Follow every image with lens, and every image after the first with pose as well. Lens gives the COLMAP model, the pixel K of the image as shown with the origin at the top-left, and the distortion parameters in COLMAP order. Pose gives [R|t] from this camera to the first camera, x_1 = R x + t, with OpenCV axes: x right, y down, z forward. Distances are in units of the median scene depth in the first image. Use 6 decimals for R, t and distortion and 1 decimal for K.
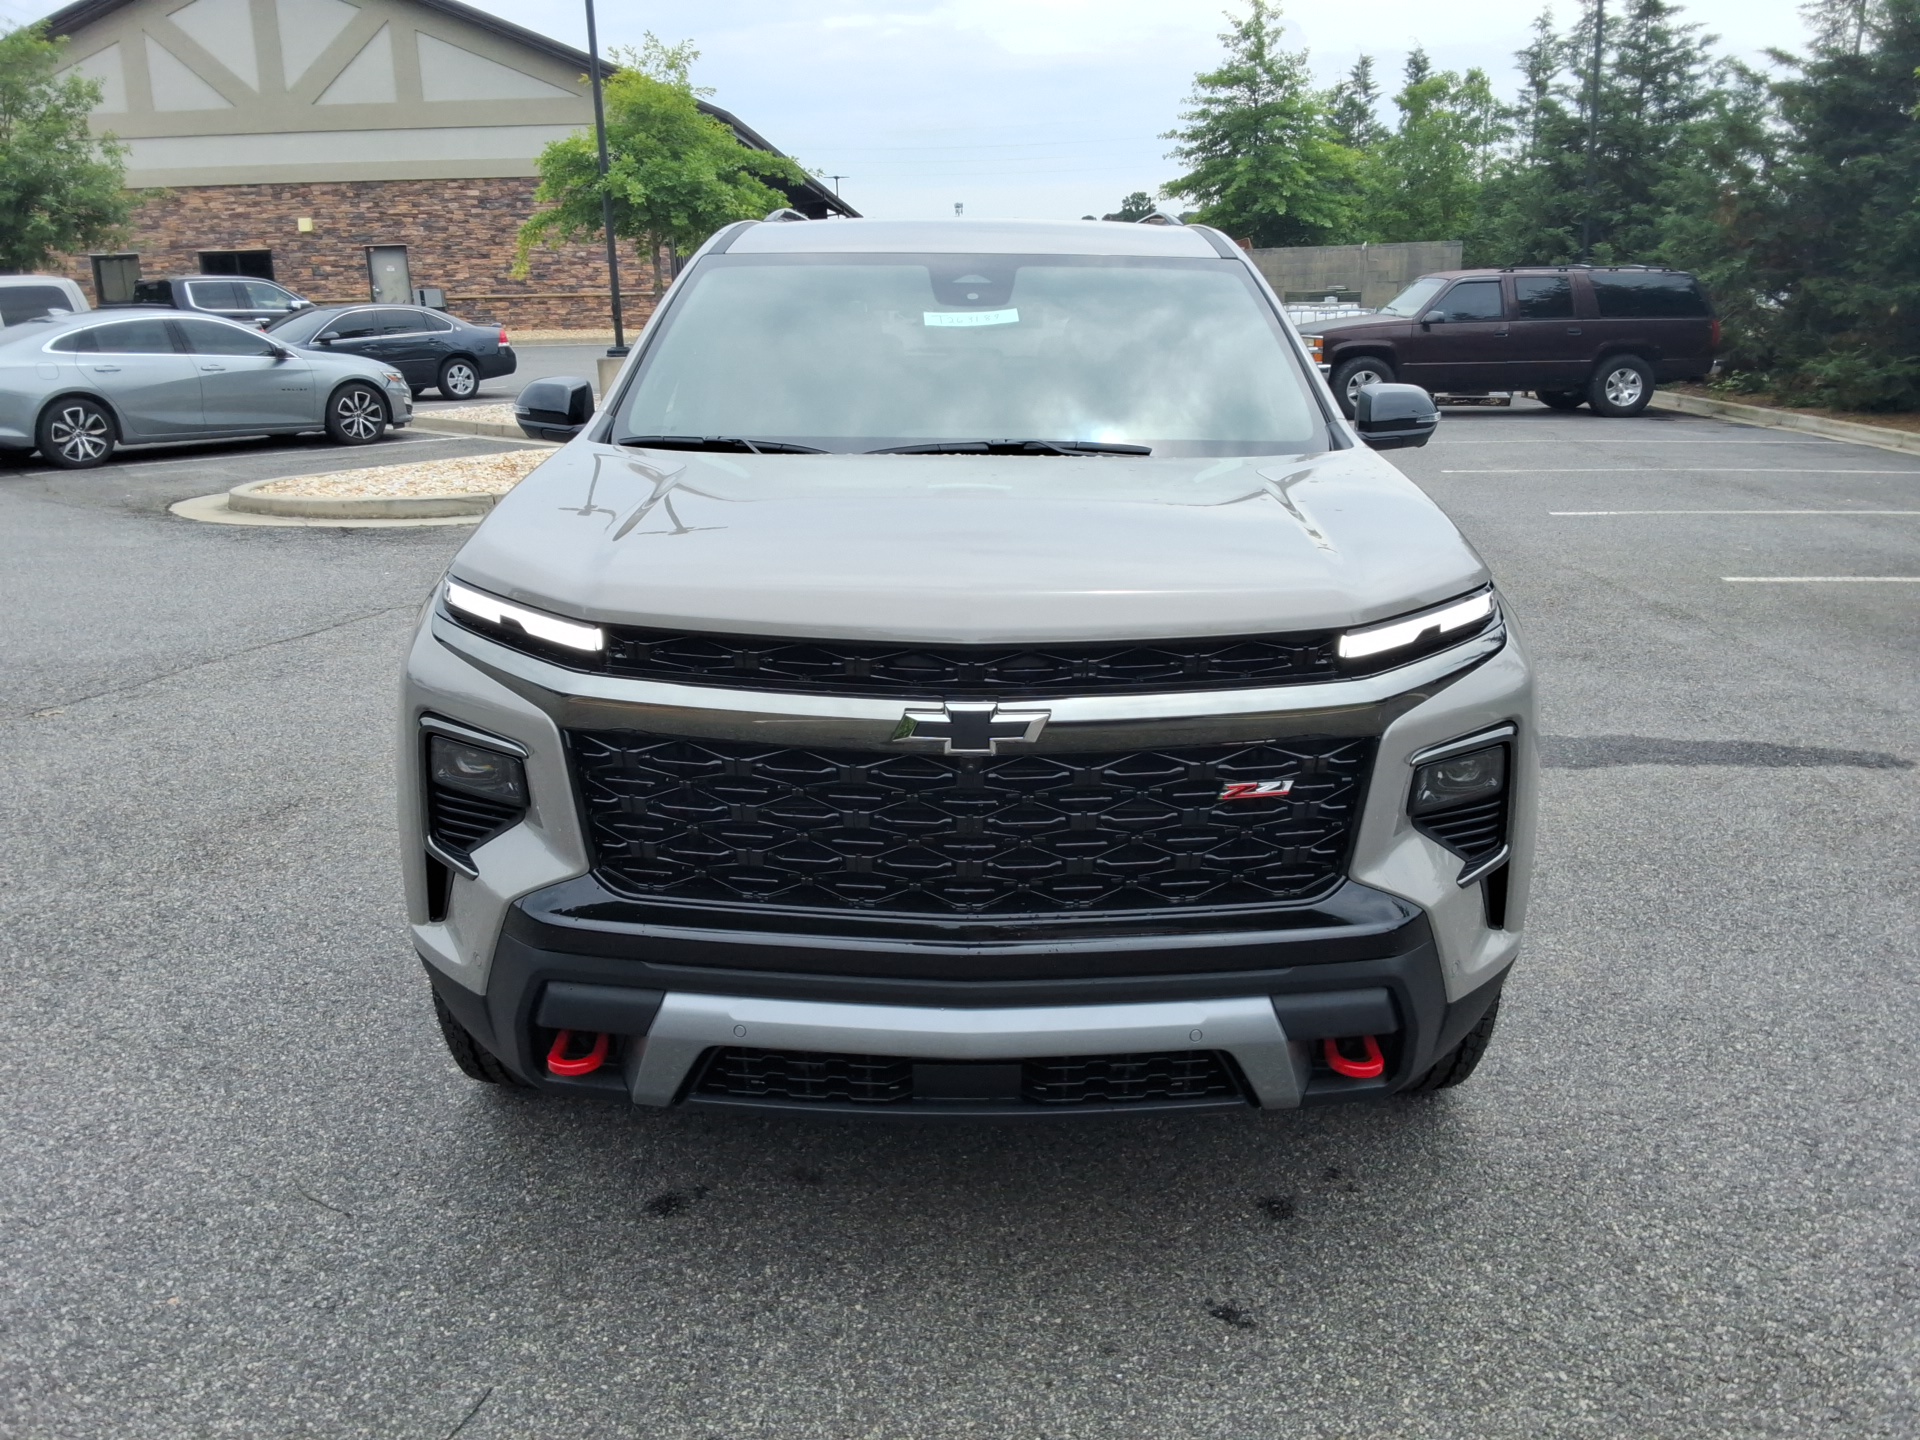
lens RADIAL K [[1538.5, 0, 969.3], [0, 1538.5, 706.5], [0, 0, 1]] dist [0.117519, -0.183986]
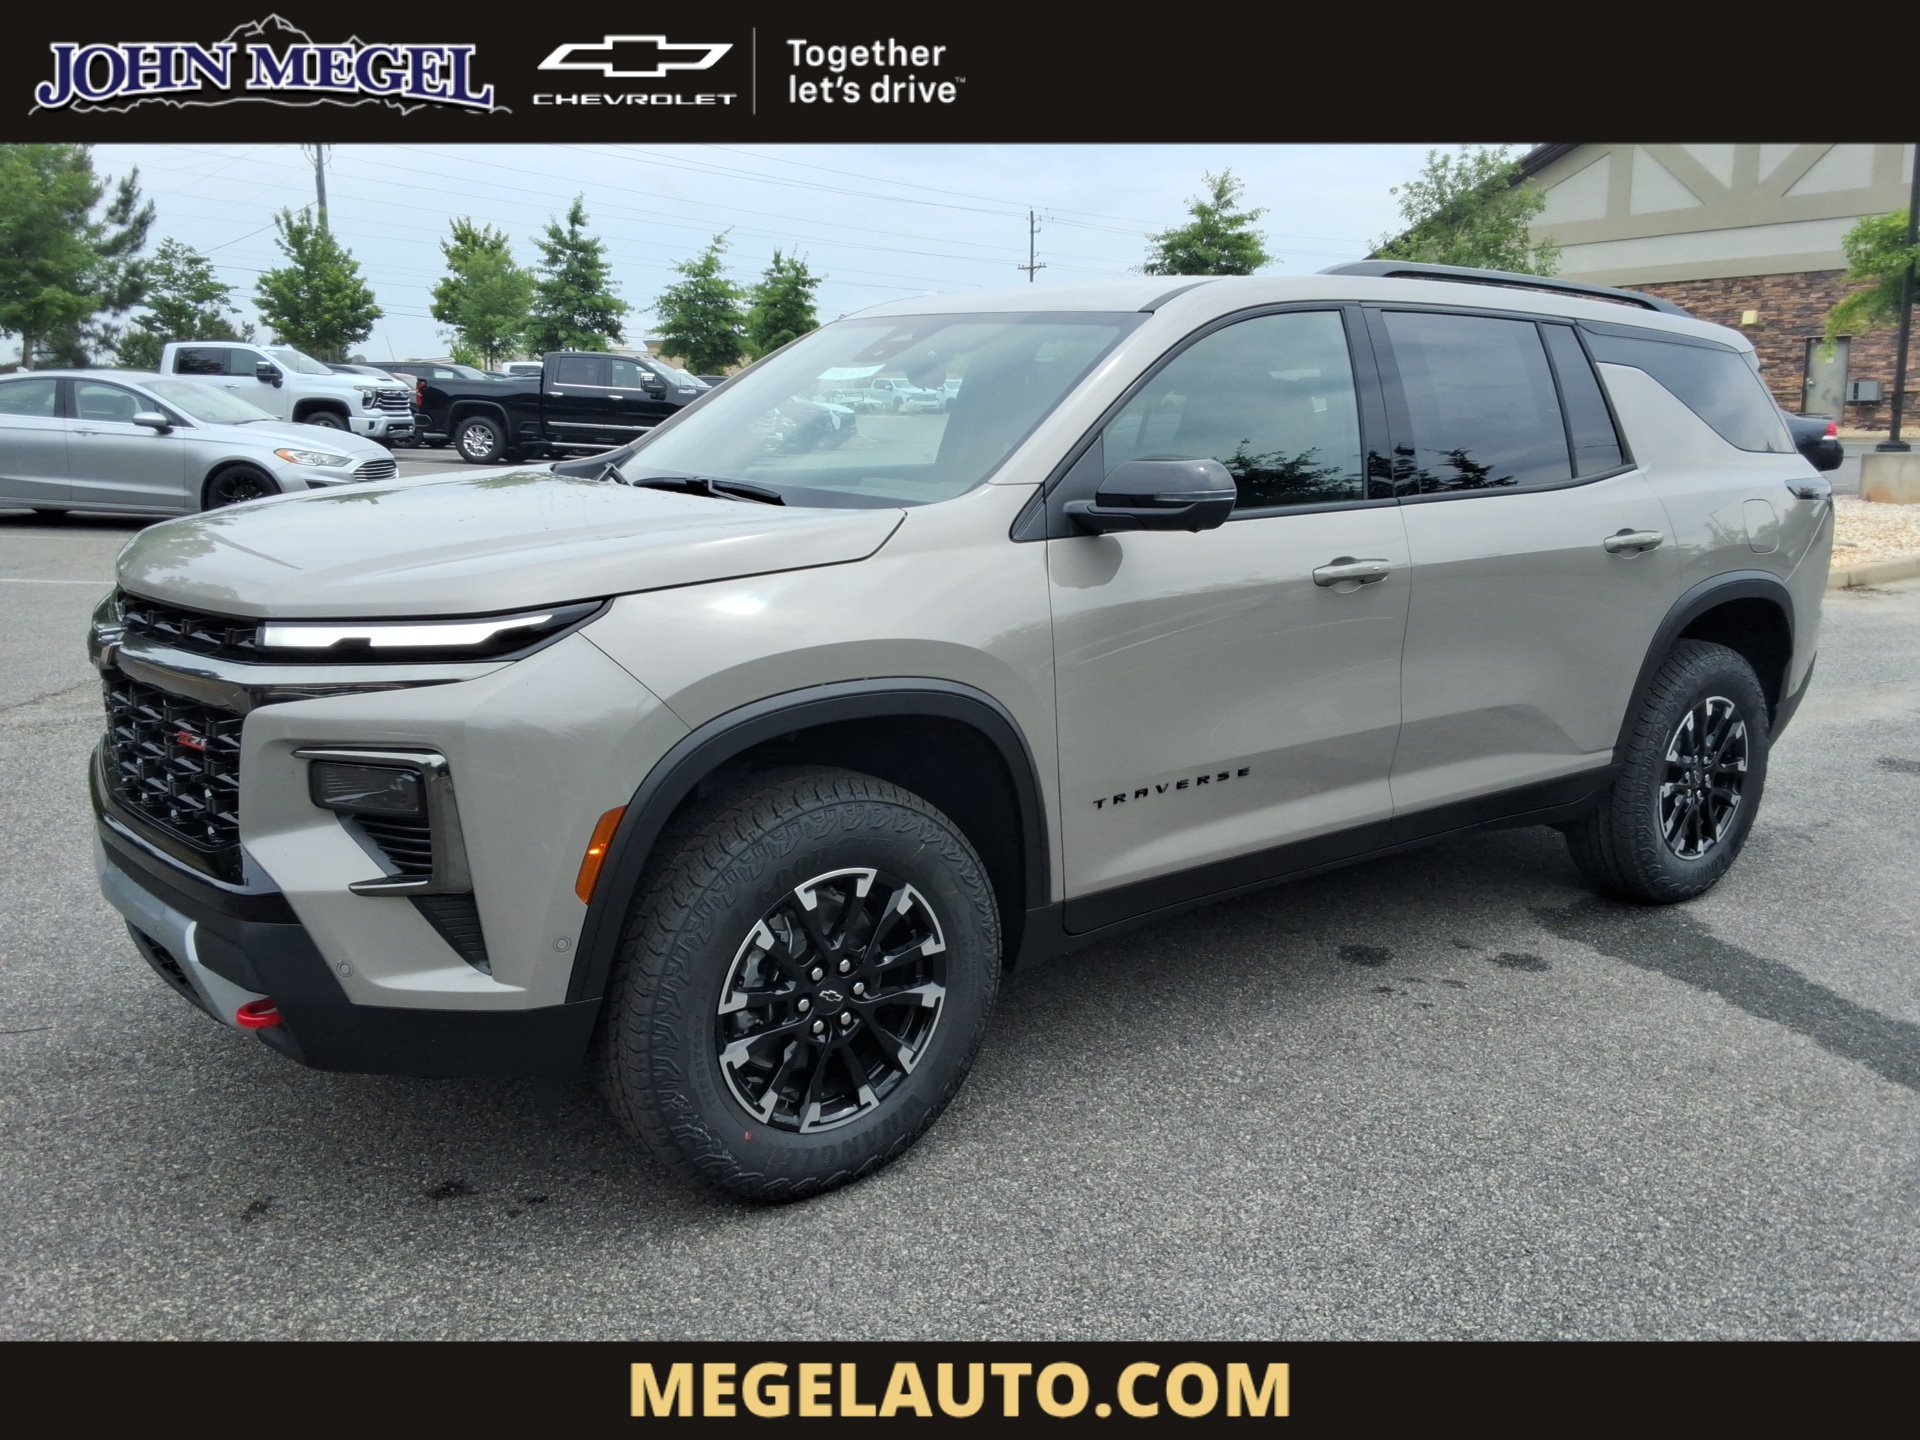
lens RADIAL K [[1538.5, 0, 969.3], [0, 1538.5, 706.5], [0, 0, 1]] dist [0.117519, -0.183986]
pose [[0.604989, 0.166166, -0.778702, 0.119714], [-0.211282, 0.976425, 0.044208, -0.012178], [0.767690, 0.137781, 0.625835, 0.056886]]
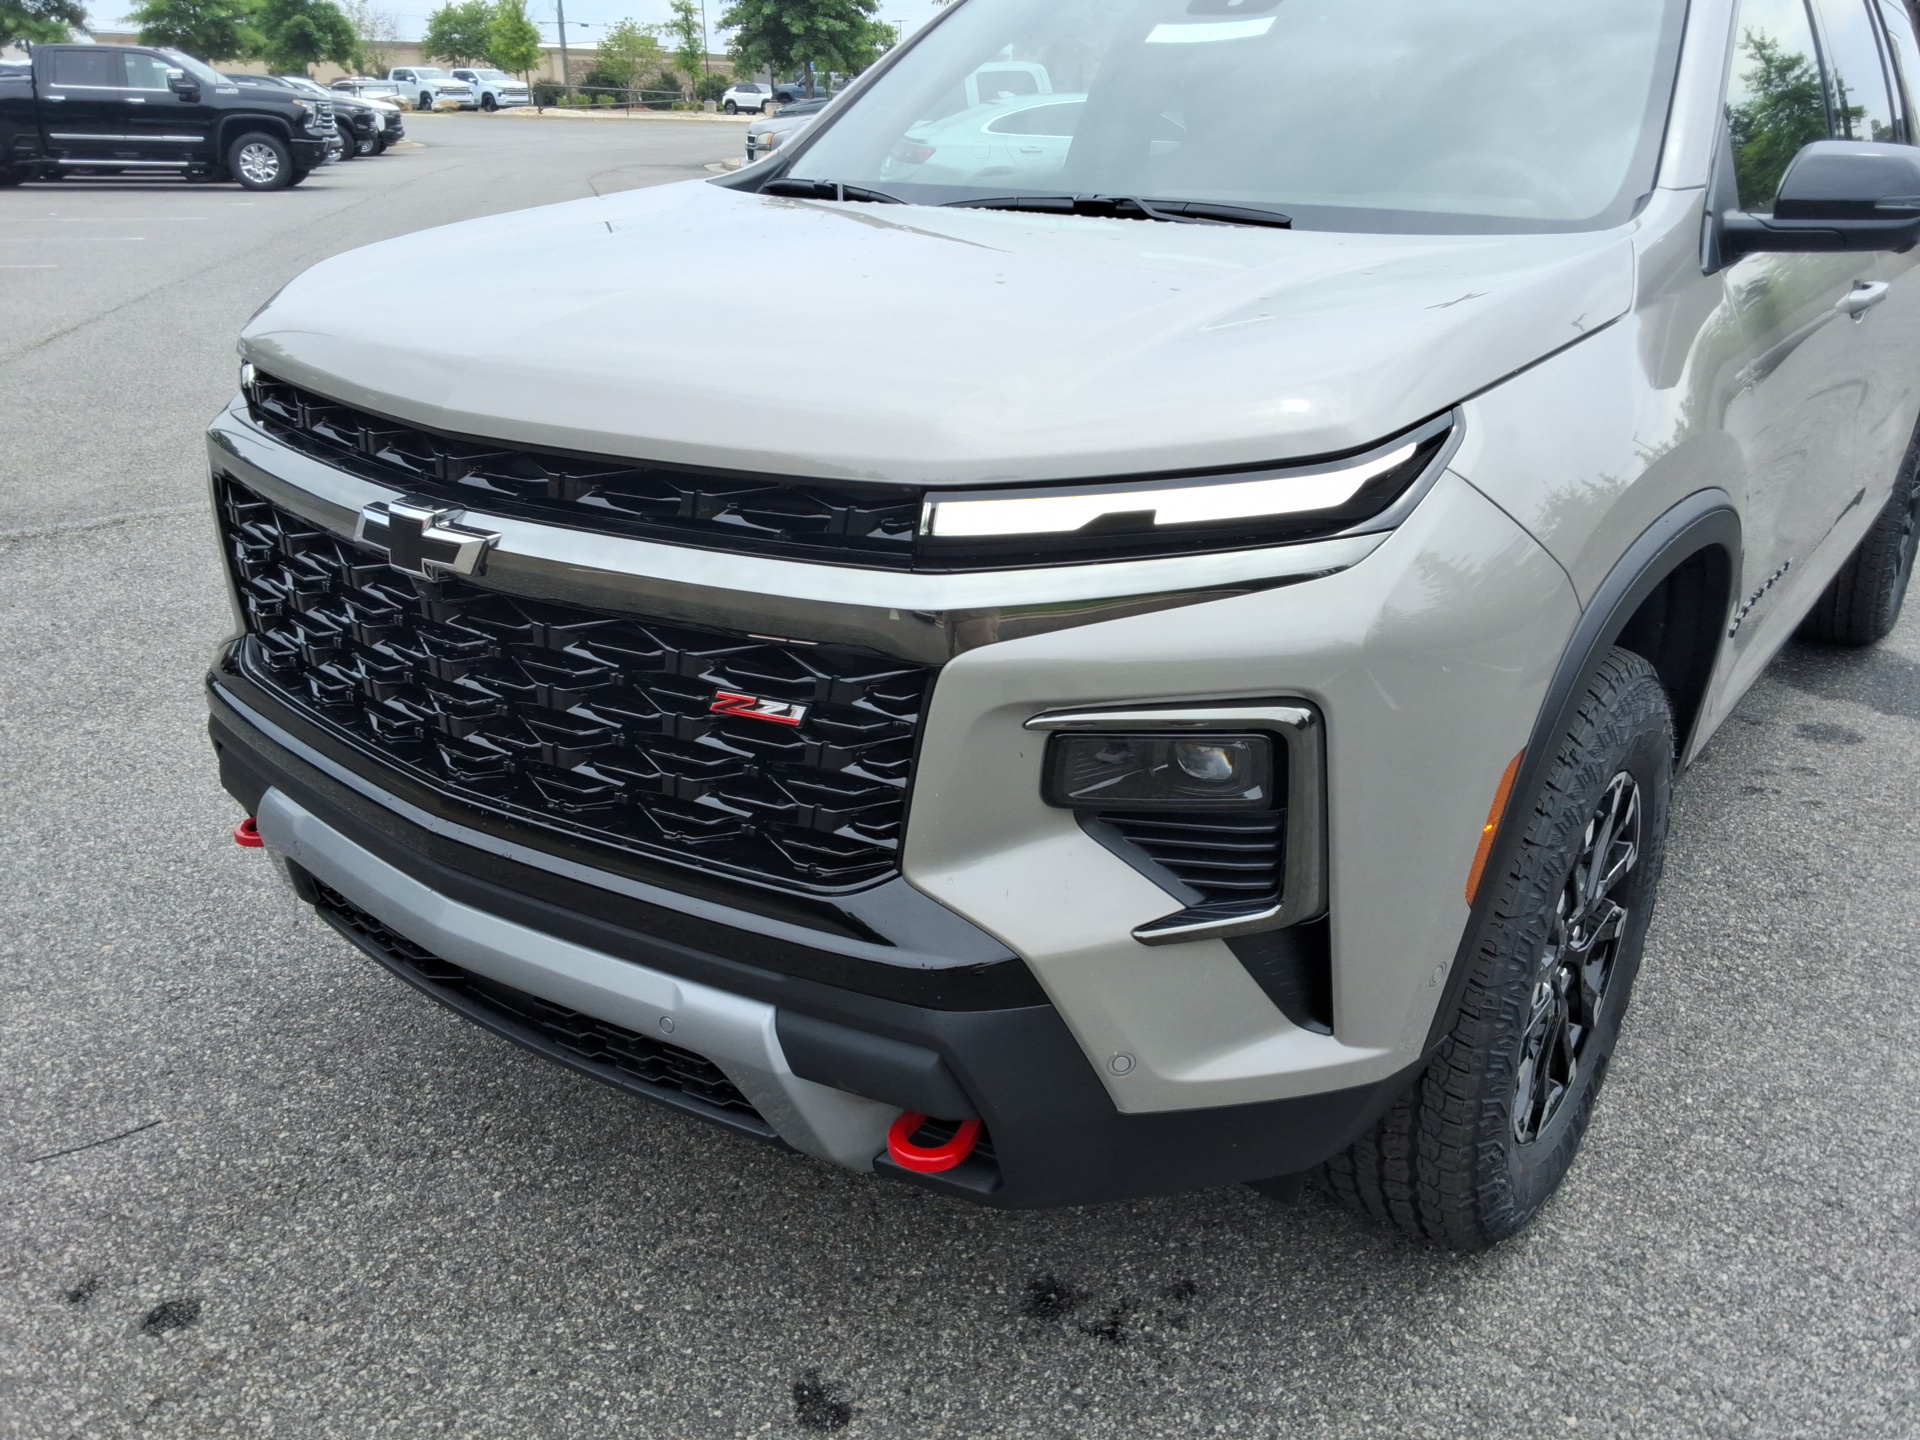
lens RADIAL K [[1539.9, 0, 973.9], [0, 1539.9, 716.0], [0, 0, 1]] dist [0.115795, -0.183569]
pose [[0.805671, 0.222980, -0.548794, 0.050894], [-0.154490, 0.973480, 0.168731, -0.005645], [0.571863, -0.051159, 0.818752, 0.041006]]
